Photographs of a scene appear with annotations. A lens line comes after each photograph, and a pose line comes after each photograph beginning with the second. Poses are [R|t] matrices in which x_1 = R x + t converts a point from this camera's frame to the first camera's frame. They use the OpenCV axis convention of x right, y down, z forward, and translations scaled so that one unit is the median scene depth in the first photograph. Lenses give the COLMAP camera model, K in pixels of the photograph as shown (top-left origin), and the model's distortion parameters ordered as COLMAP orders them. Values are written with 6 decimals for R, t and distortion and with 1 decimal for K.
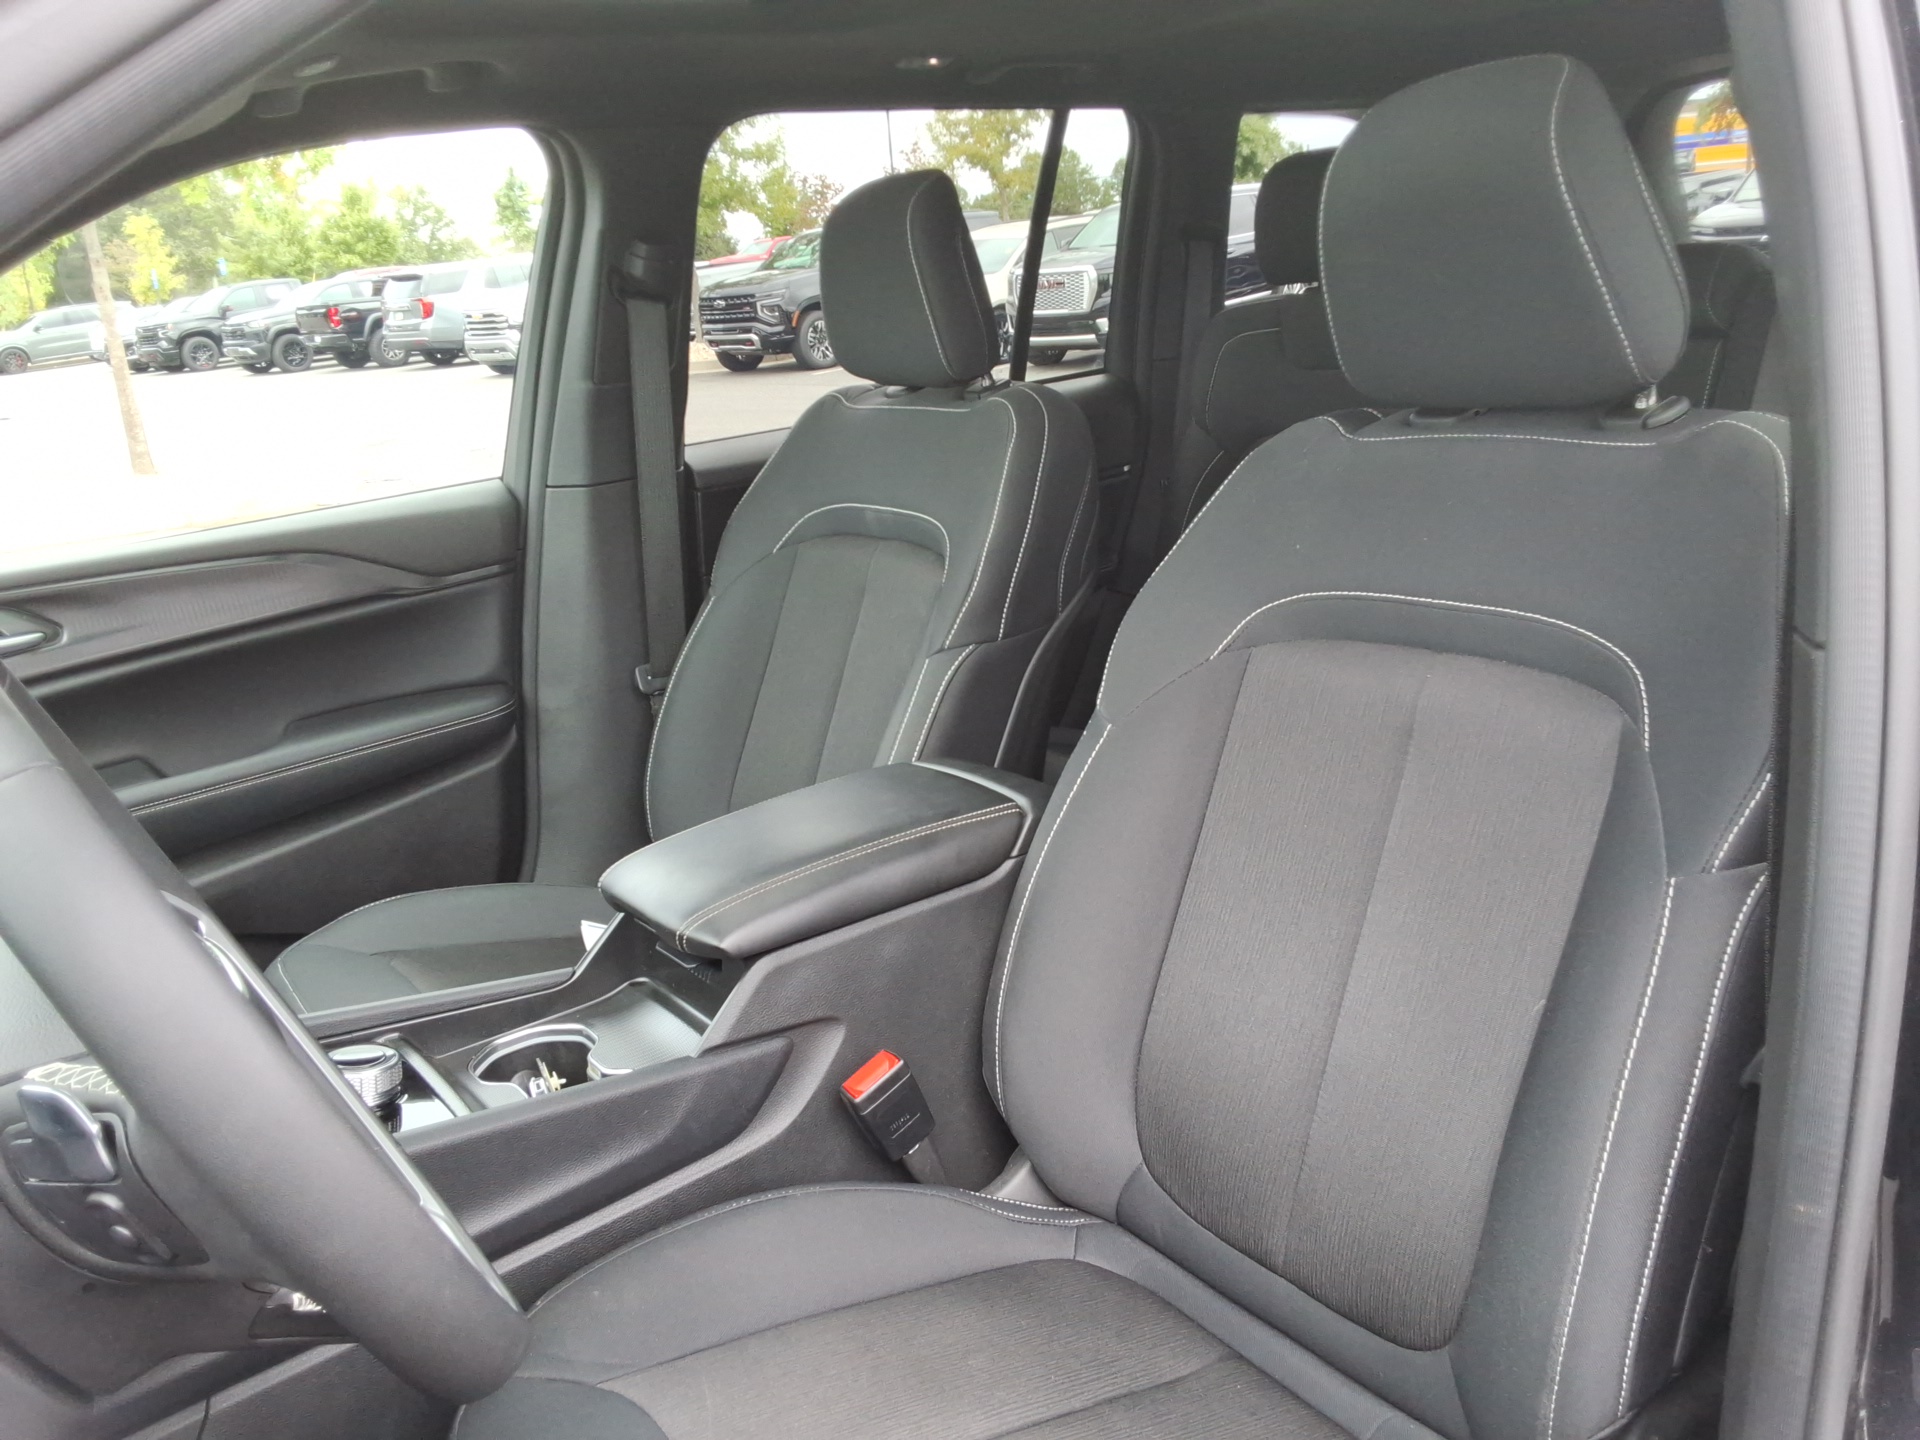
lens RADIAL K [[1542.8, 0, 974.3], [0, 1542.8, 694.8], [0, 0, 1]] dist [0.114665, -0.182675]
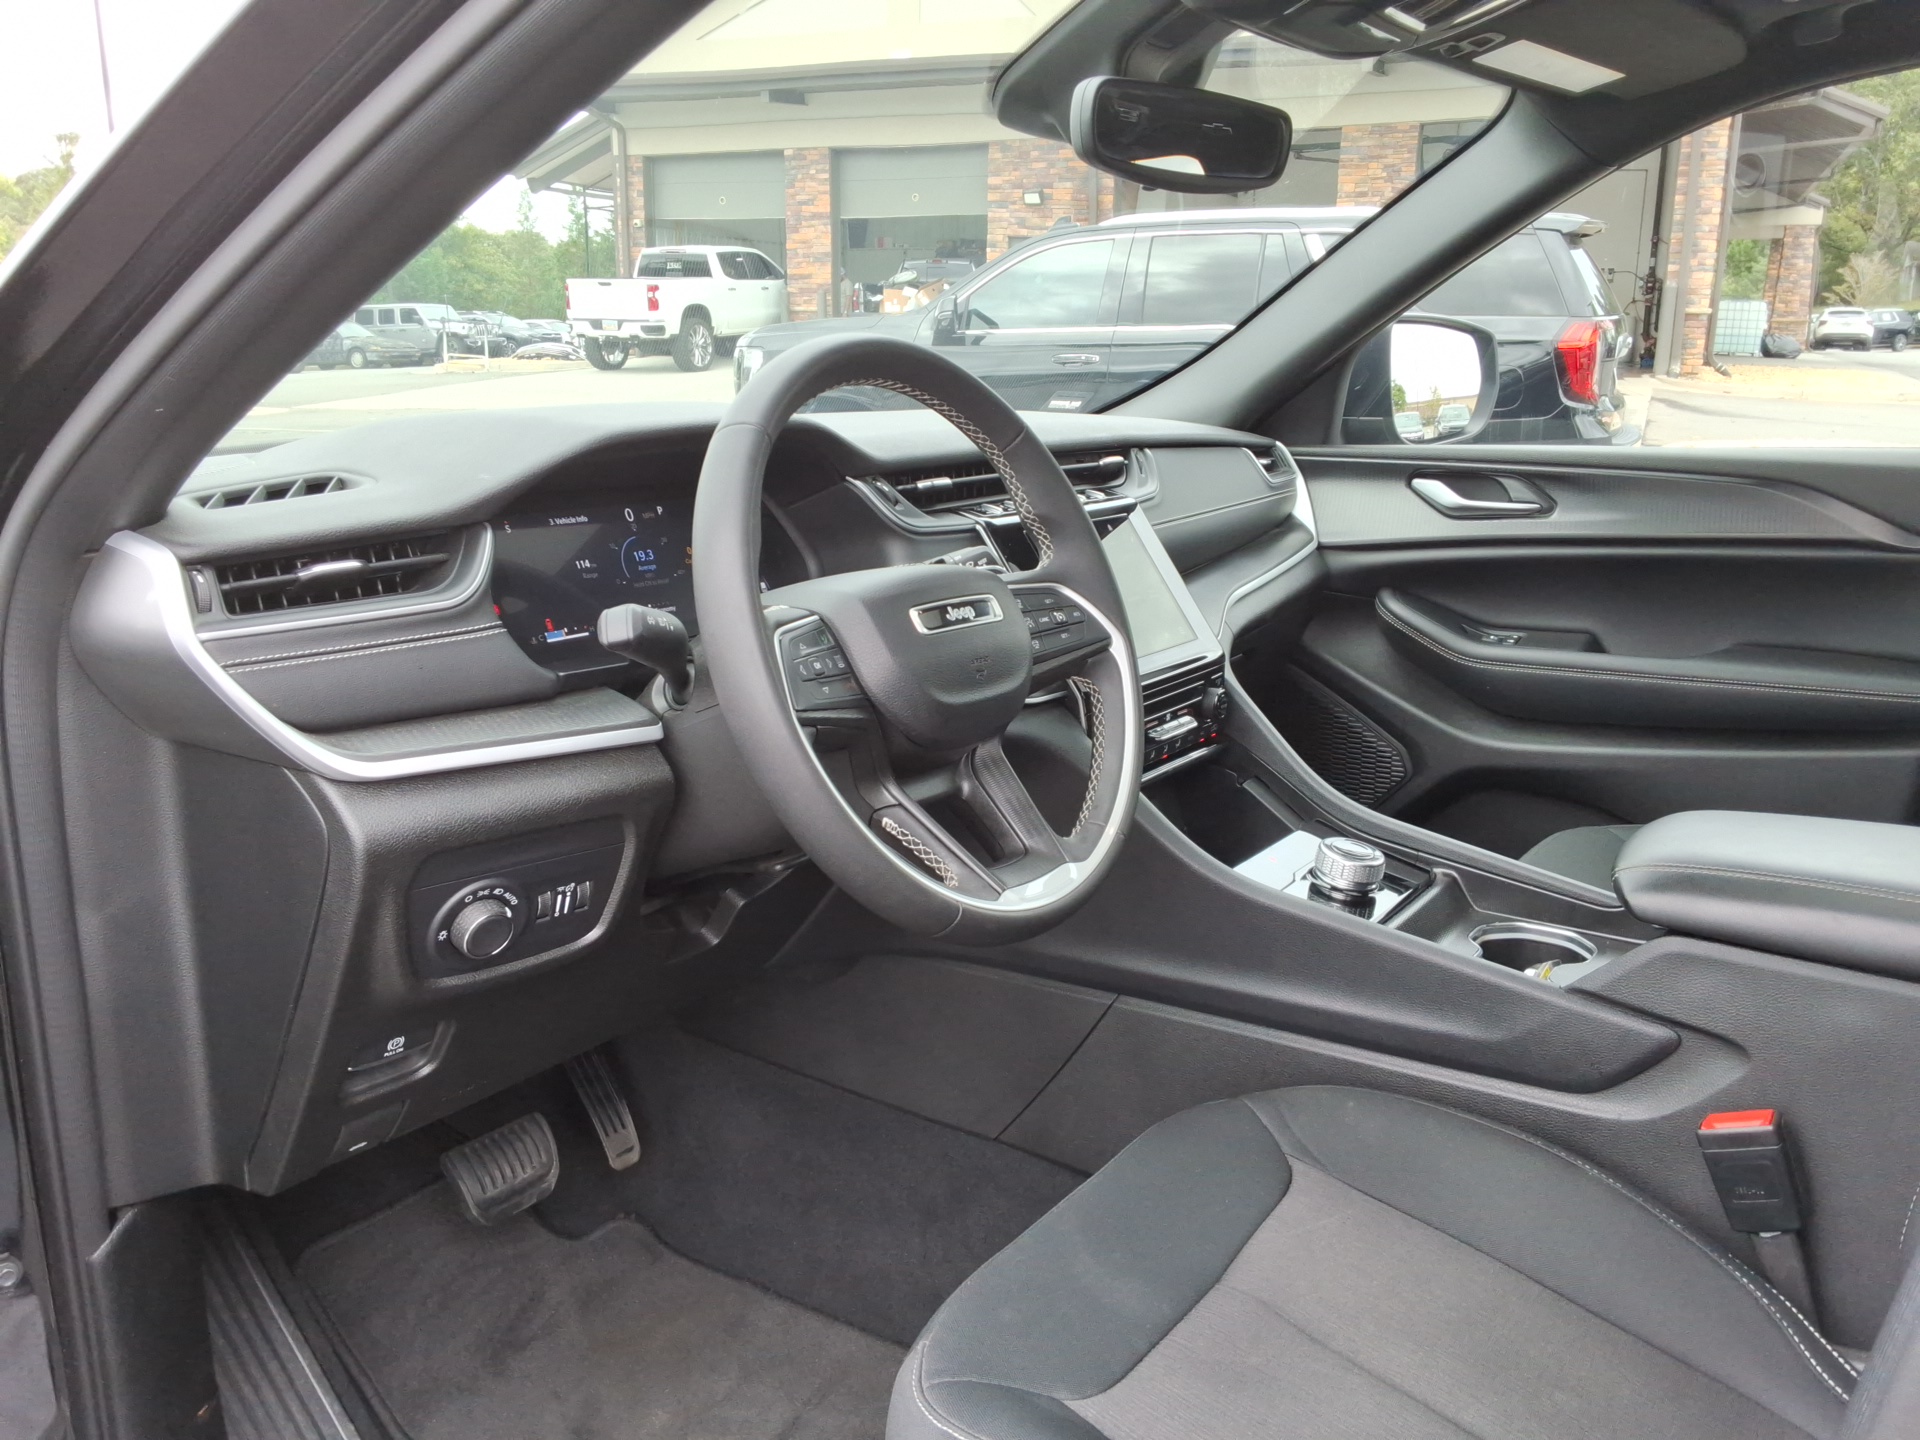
lens RADIAL K [[1542.8, 0, 964.1], [0, 1542.8, 697.9], [0, 0, 1]] dist [0.114665, -0.182675]
pose [[0.337742, 0.294360, -0.894026, 0.019108], [-0.271953, 0.939847, 0.206709, -0.001535], [0.901095, 0.173319, 0.397478, 0.008510]]
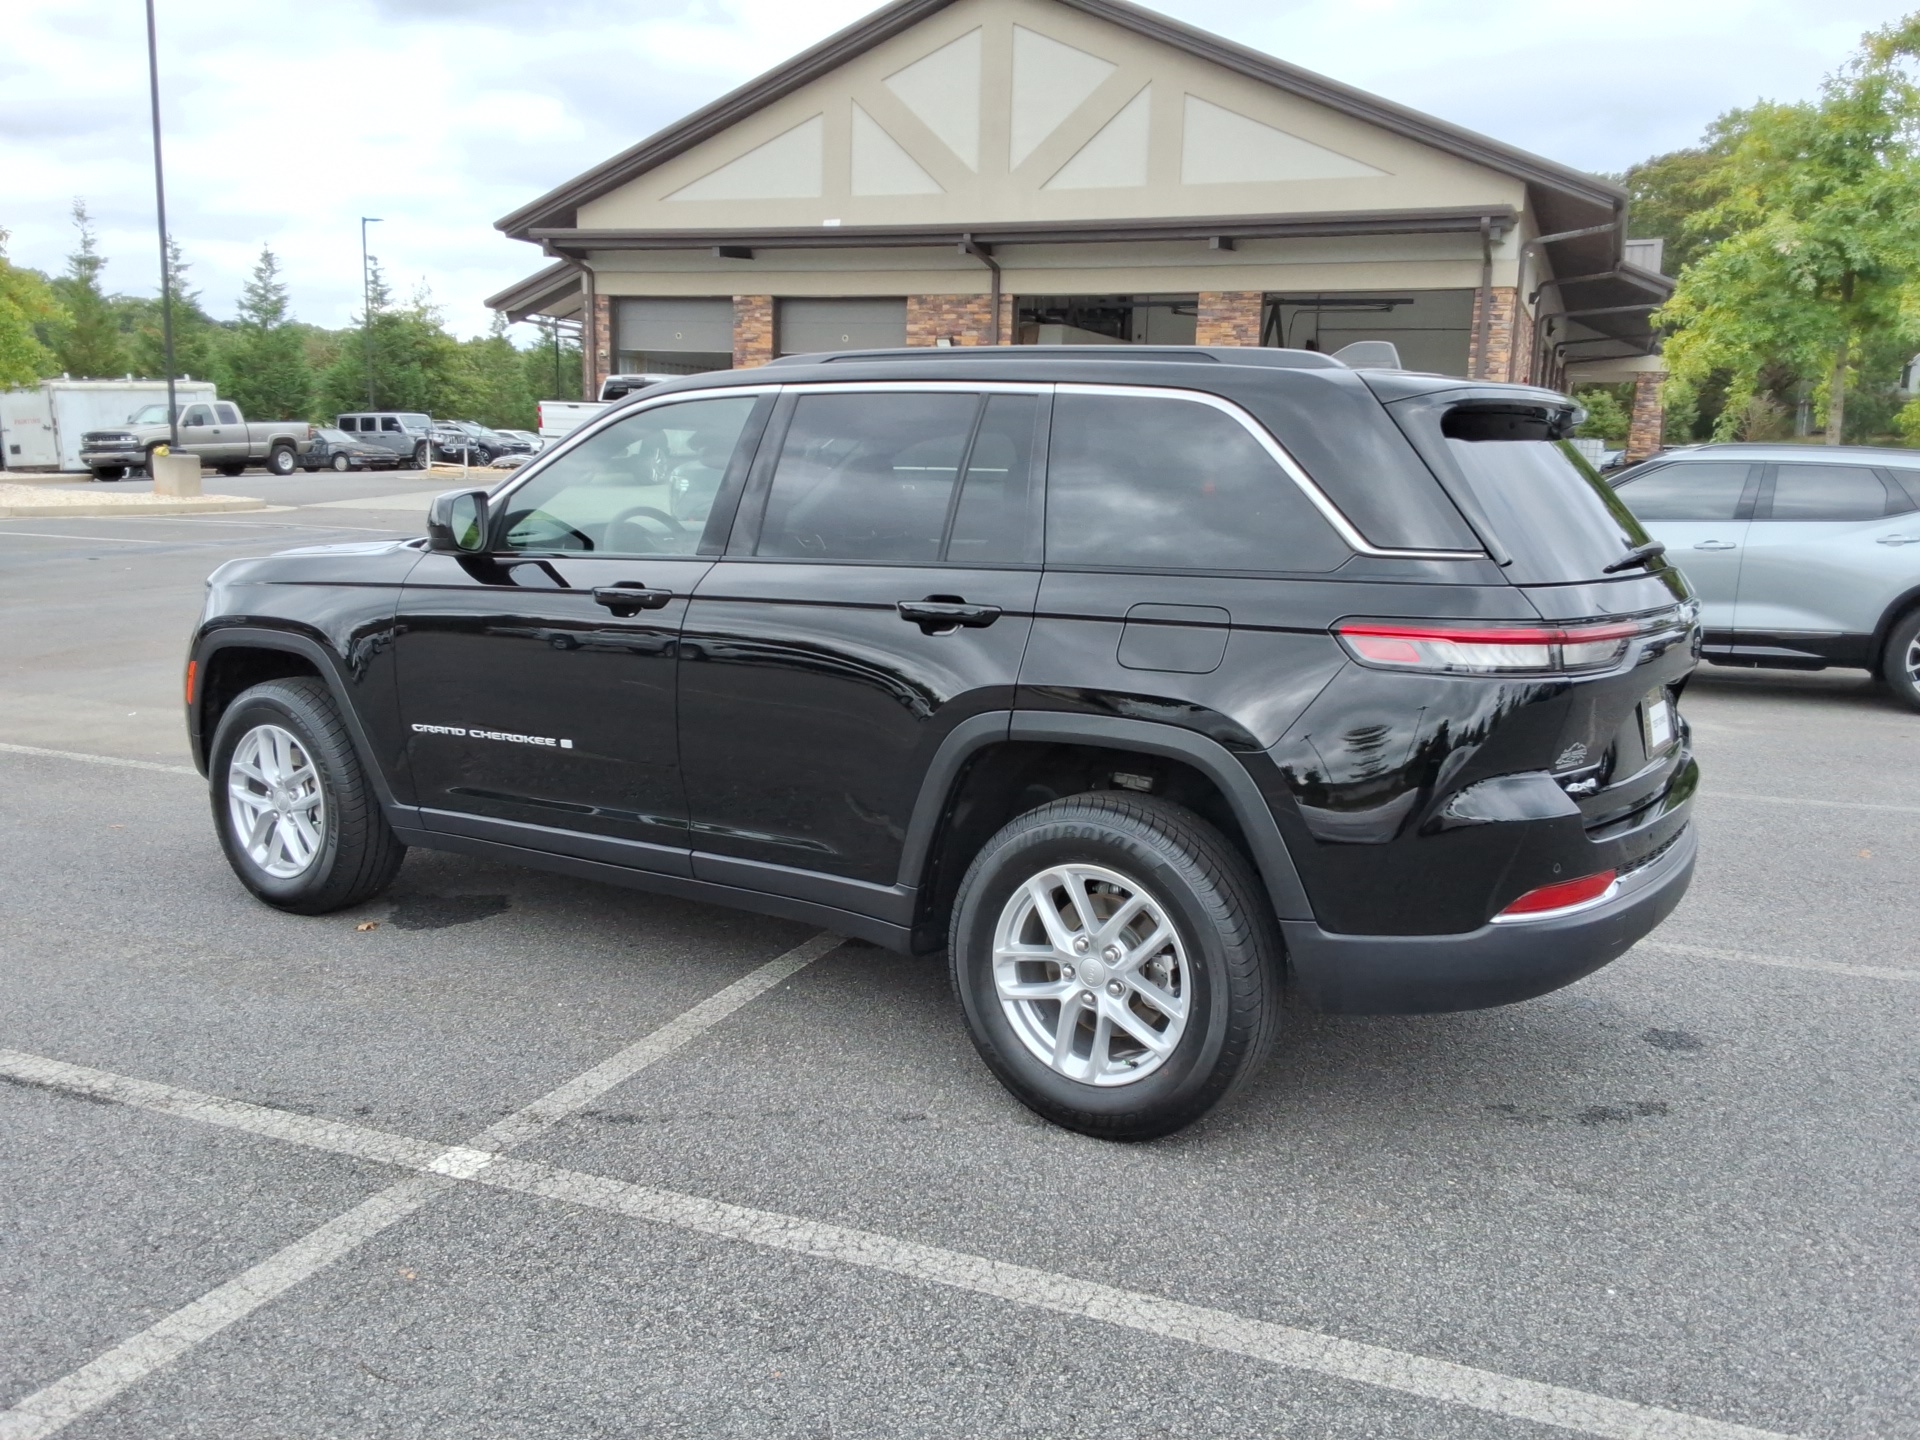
lens RADIAL K [[1542.8, 0, 978.3], [0, 1542.8, 708.1], [0, 0, 1]] dist [0.114665, -0.182675]
pose [[0.365955, 0.243064, -0.898330, 0.156923], [-0.291909, 0.946555, 0.137197, -0.014500], [0.883666, 0.212023, 0.417349, -0.014171]]
